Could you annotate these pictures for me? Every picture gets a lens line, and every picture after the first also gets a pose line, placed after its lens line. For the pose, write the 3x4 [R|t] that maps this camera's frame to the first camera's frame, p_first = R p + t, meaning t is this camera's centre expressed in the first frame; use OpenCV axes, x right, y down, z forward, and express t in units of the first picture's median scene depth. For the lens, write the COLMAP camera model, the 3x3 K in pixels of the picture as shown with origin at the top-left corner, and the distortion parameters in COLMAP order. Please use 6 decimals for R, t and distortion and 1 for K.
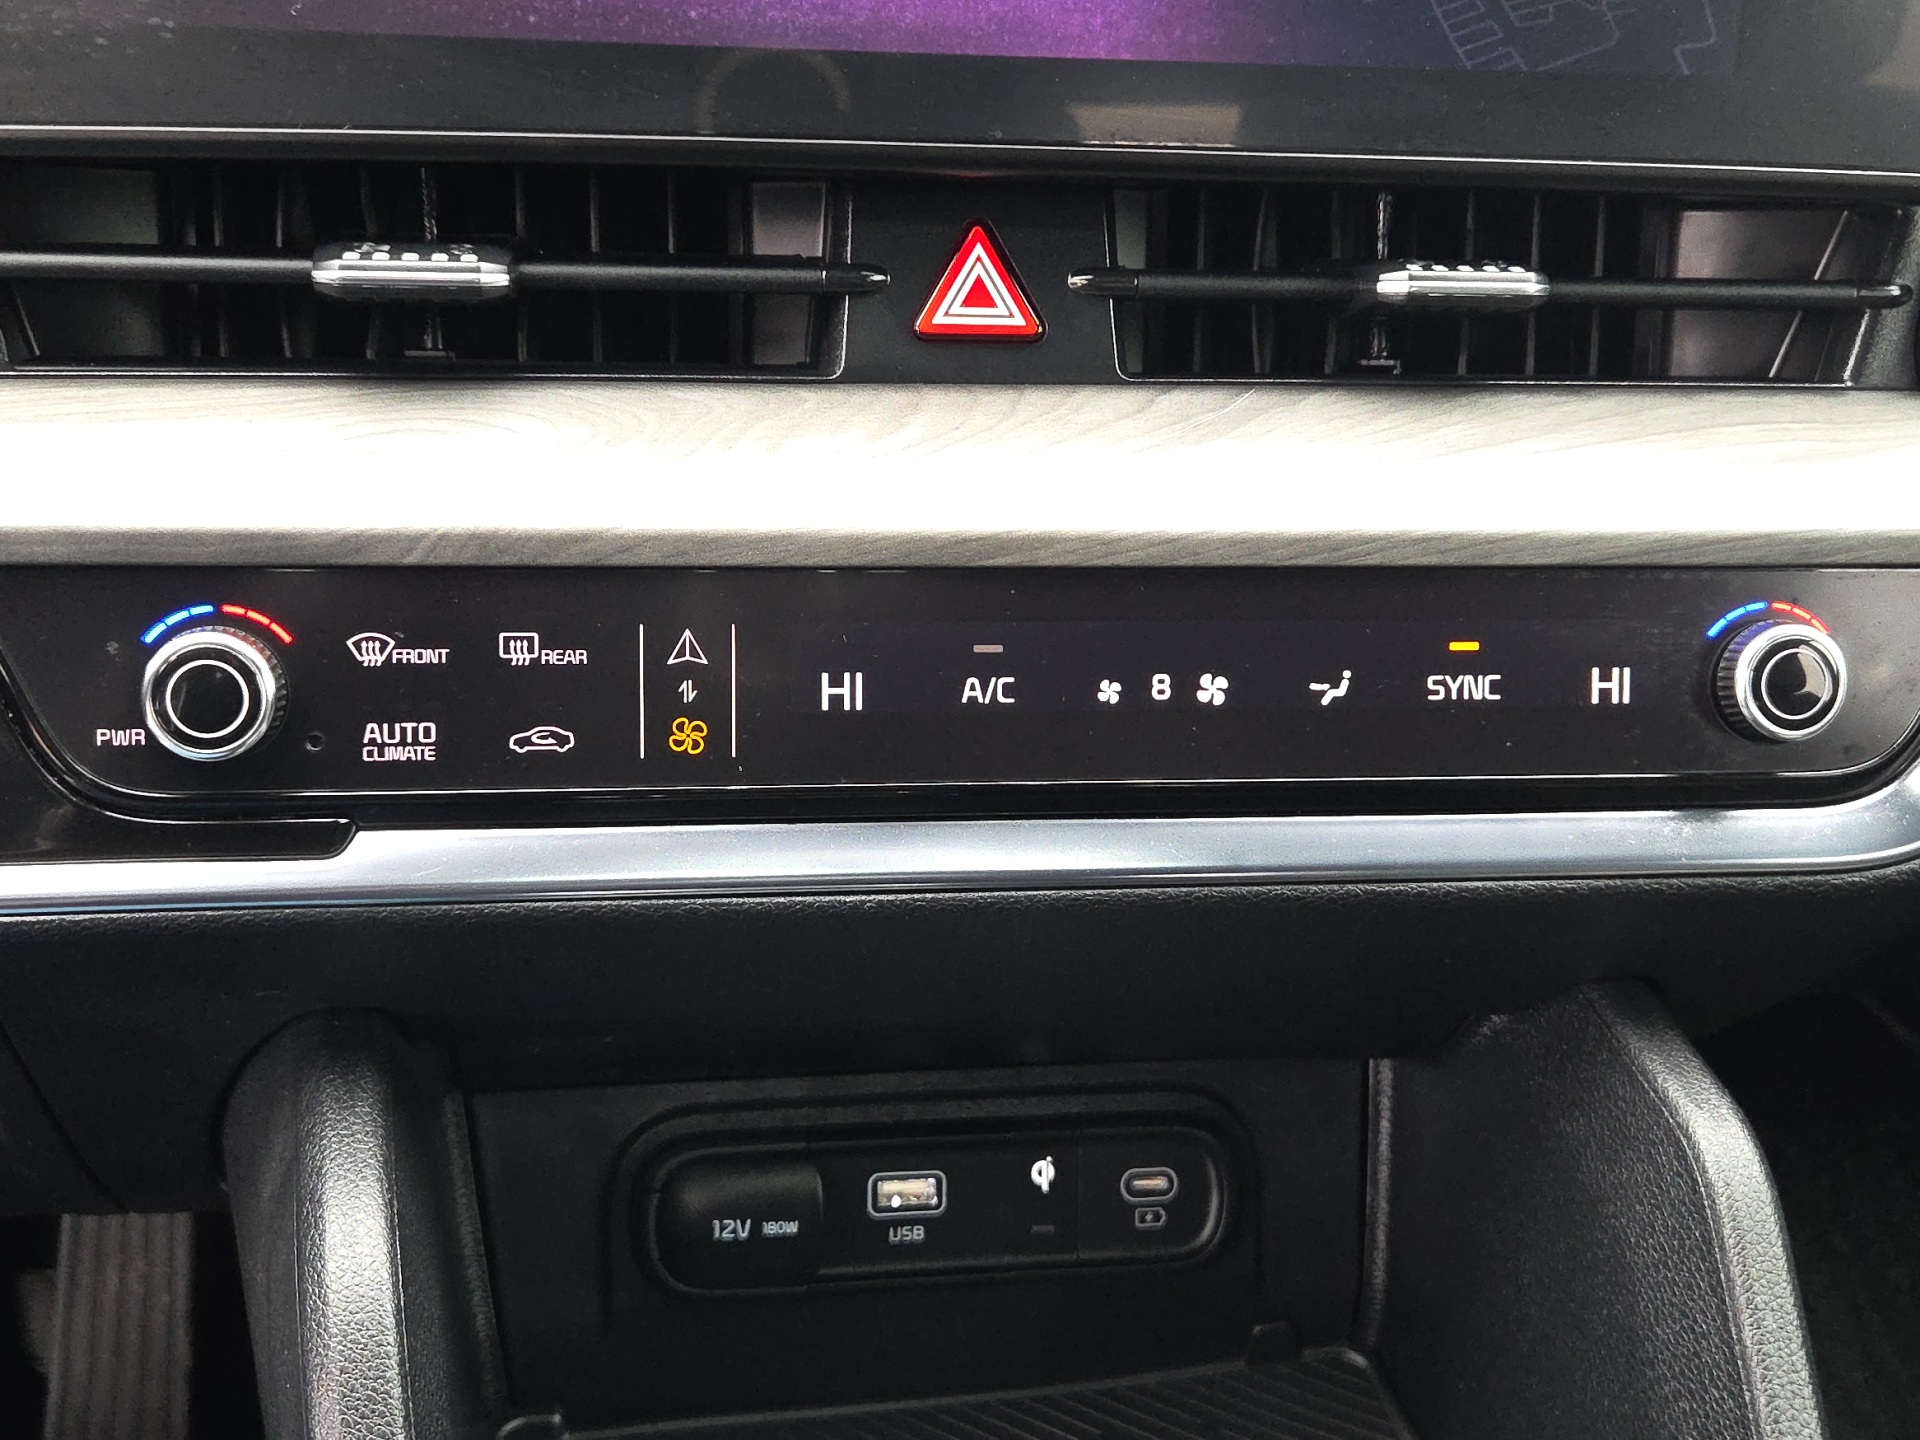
lens RADIAL K [[2262.8, 0, 962.3], [0, 2262.8, 692.2], [0, 0, 1]] dist [0.065631, -0.059261]
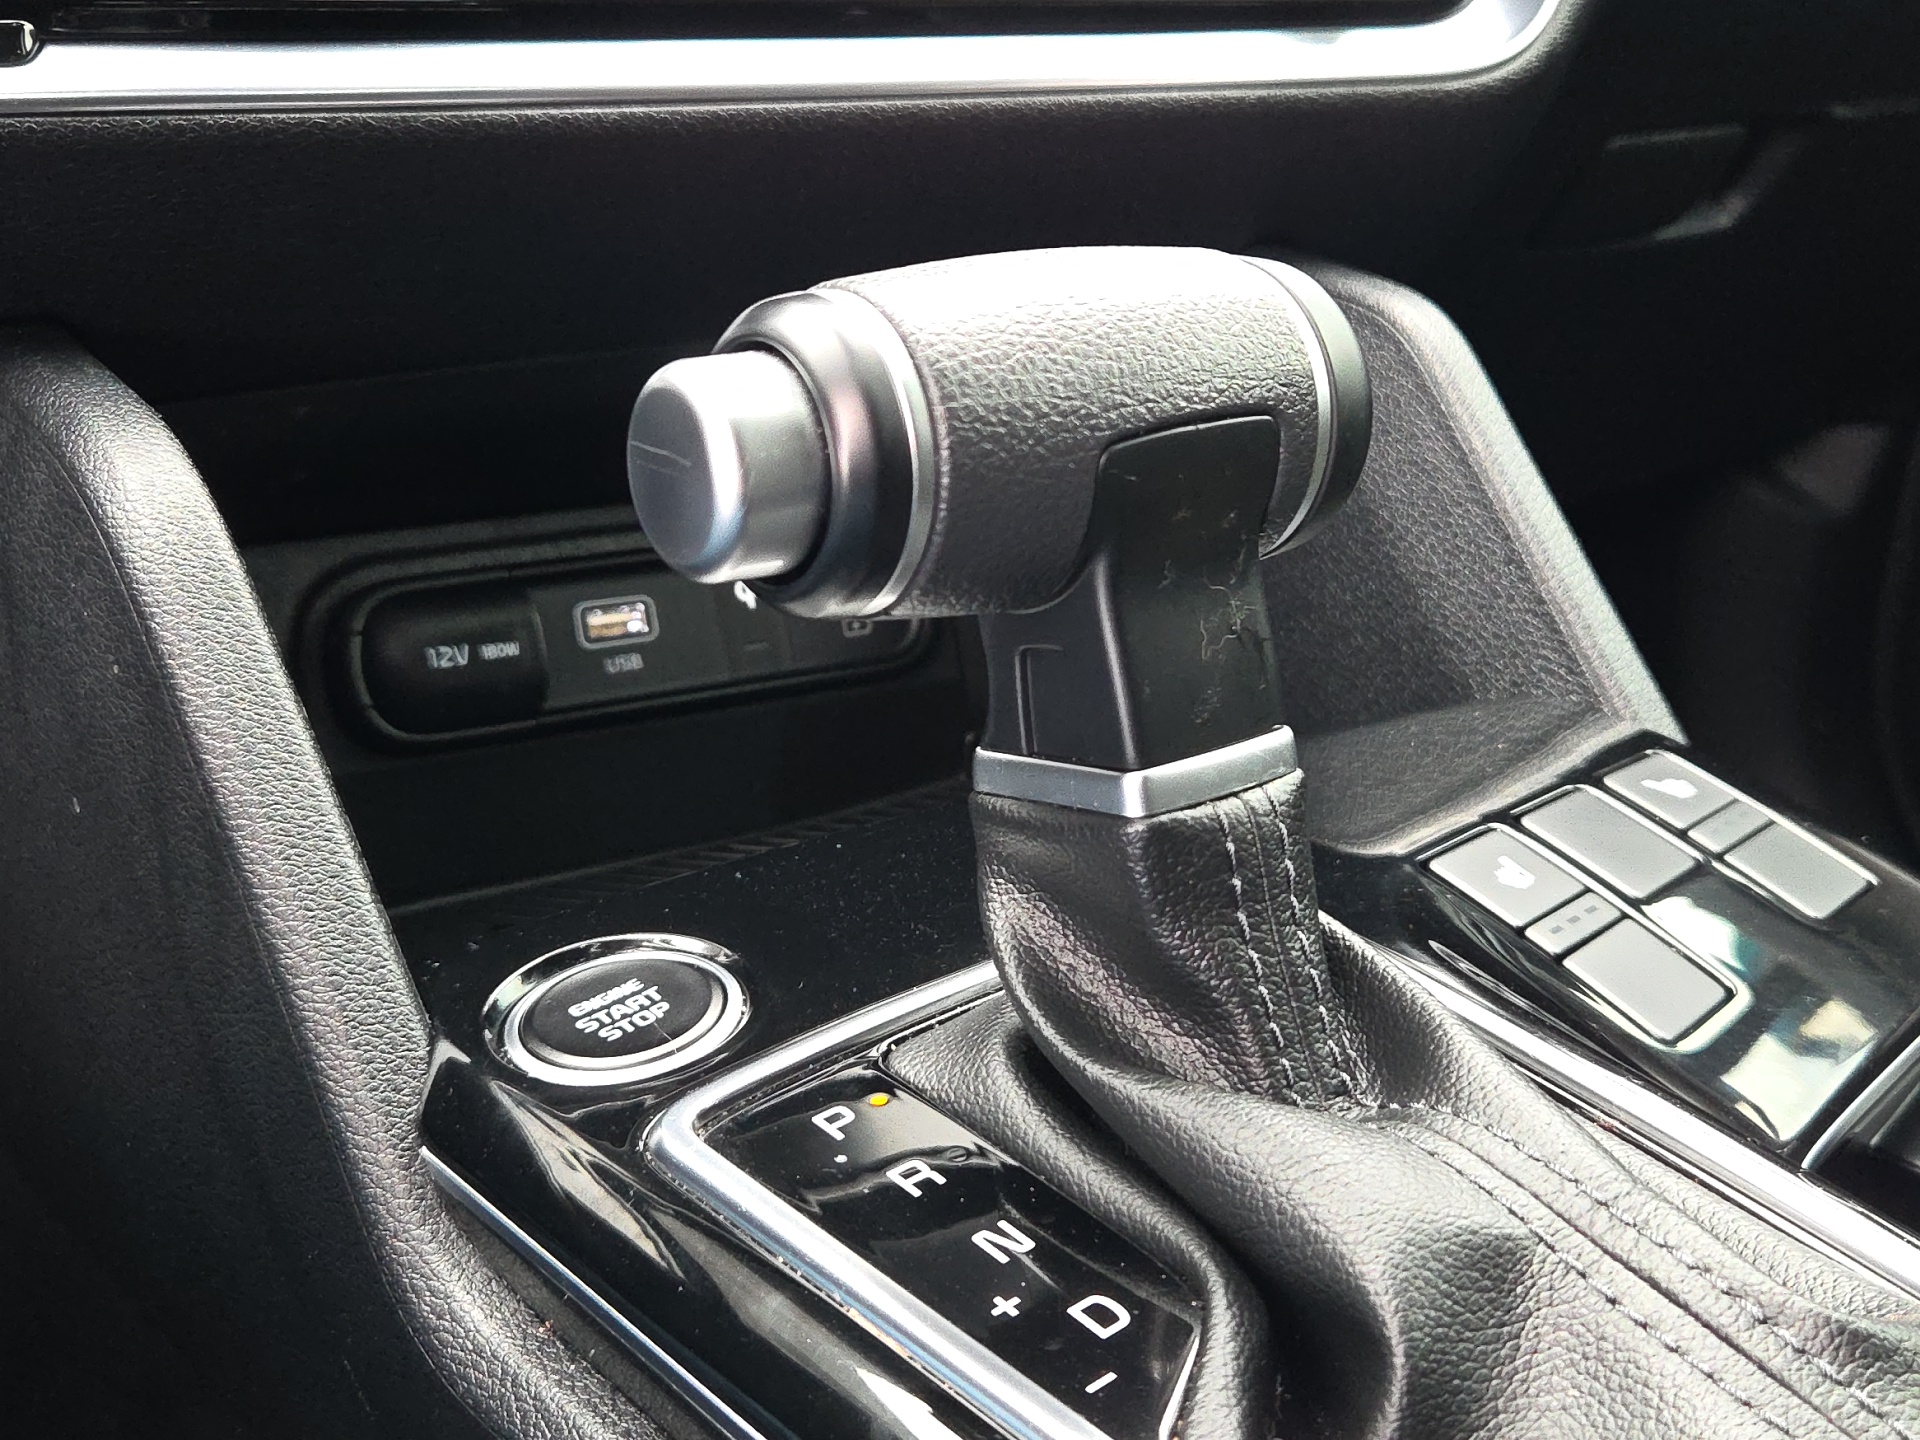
lens RADIAL K [[2262.8, 0, 962.3], [0, 2262.8, 692.2], [0, 0, 1]] dist [0.065631, -0.059261]
pose [[0.932566, -0.152602, 0.327161, -0.245031], [0.186601, 0.979570, -0.074990, 0.416956], [-0.309033, 0.130981, 0.941989, 0.082839]]
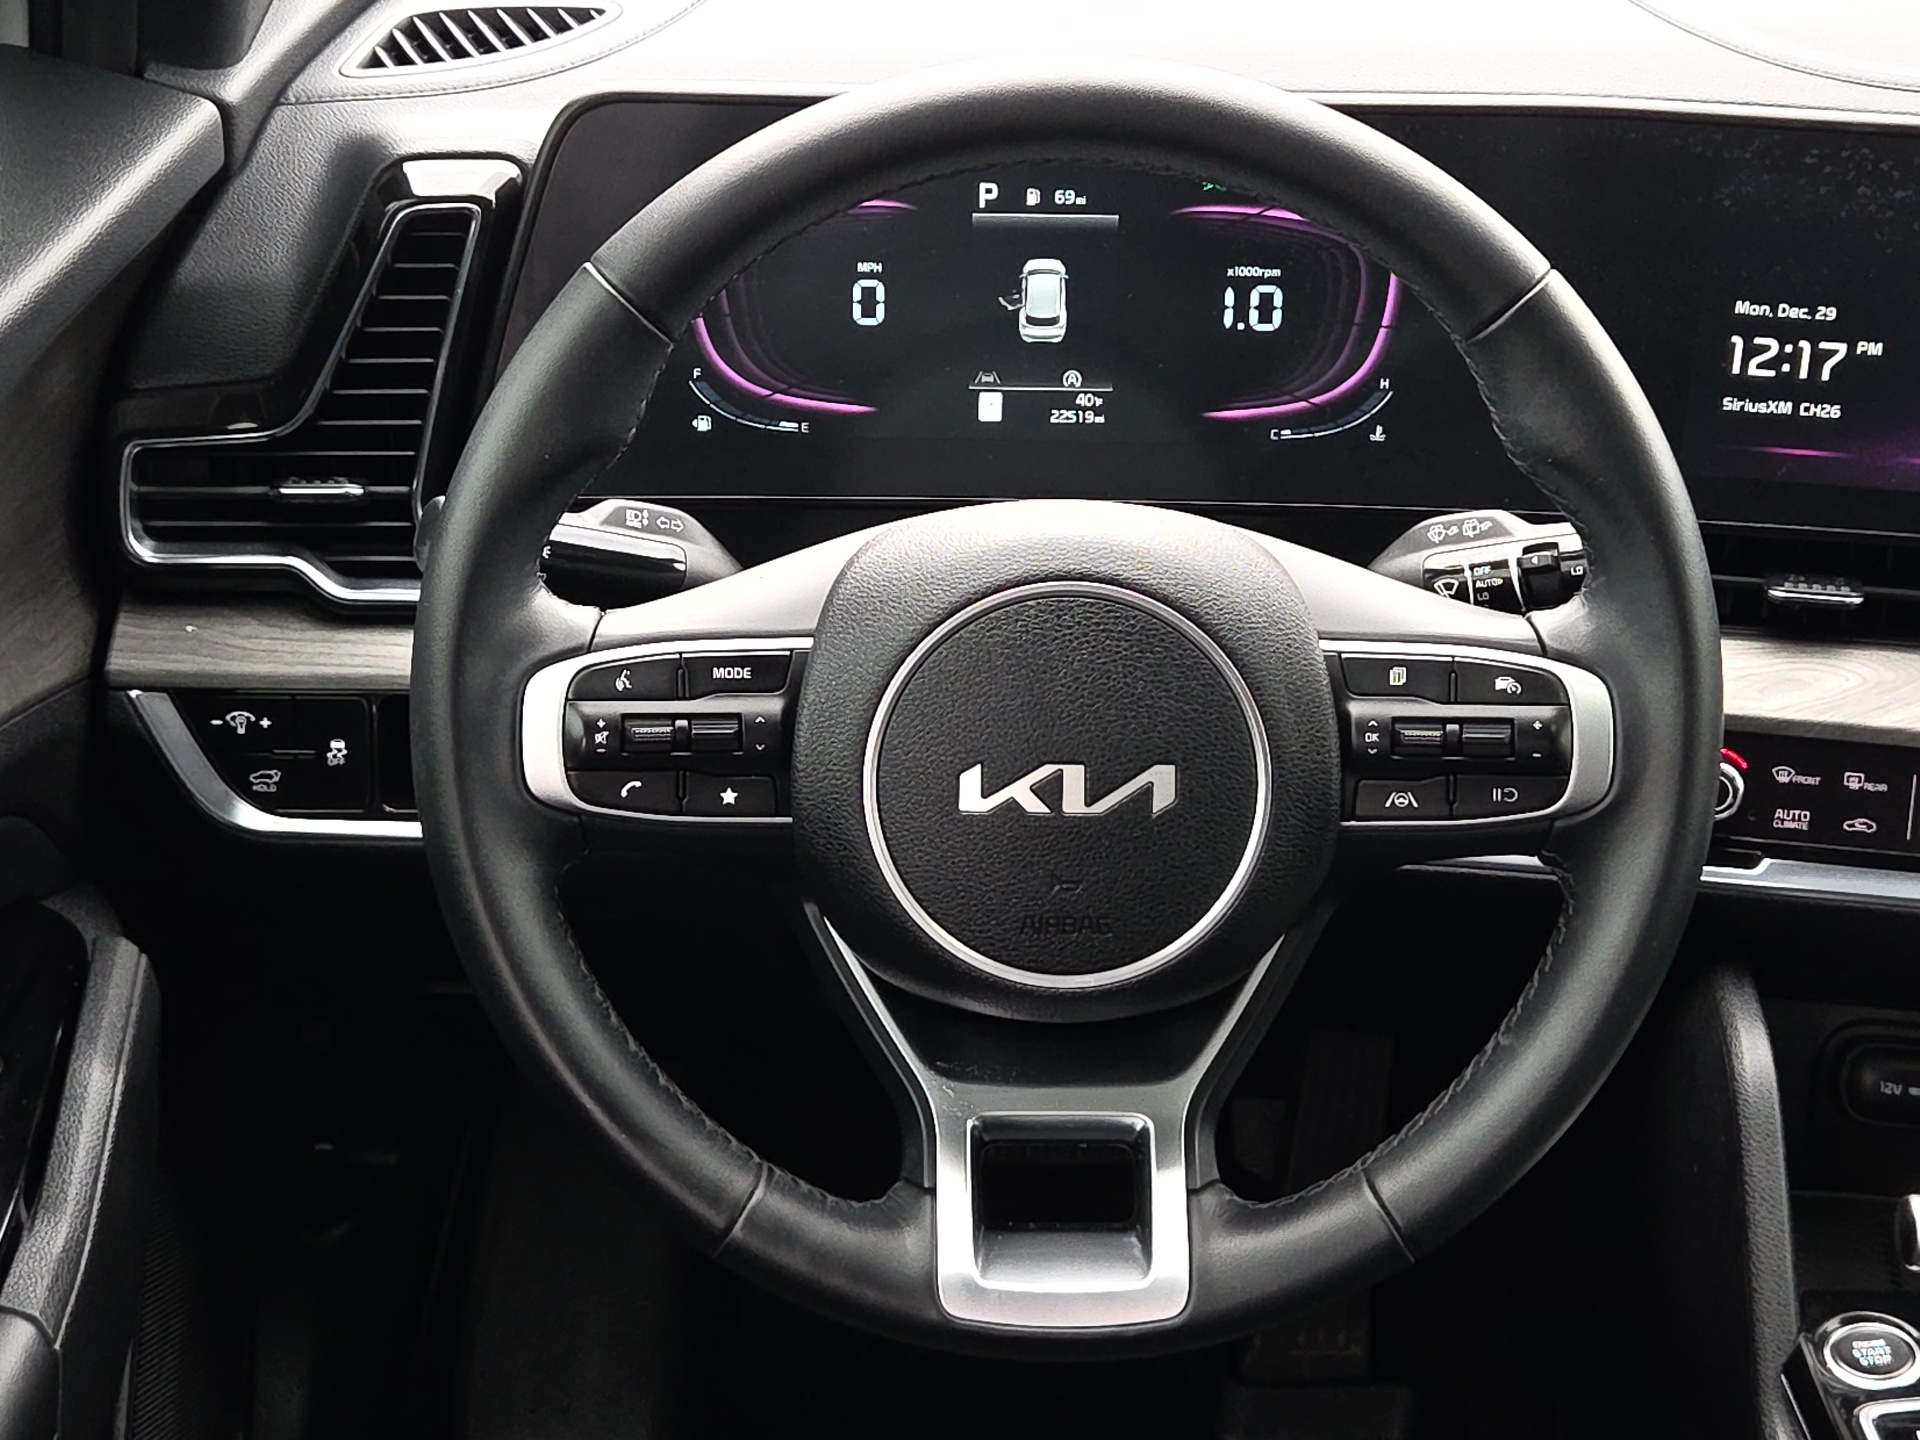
lens RADIAL K [[3136.3, 0, 953.6], [0, 3136.3, 662.5], [0, 0, 1]] dist [0.183067, -0.666066]
pose [[0.962269, 0.100087, -0.253024, -0.250078], [-0.091448, 0.994760, 0.045706, -0.174101], [0.256272, -0.020843, 0.966380, -1.904526]]
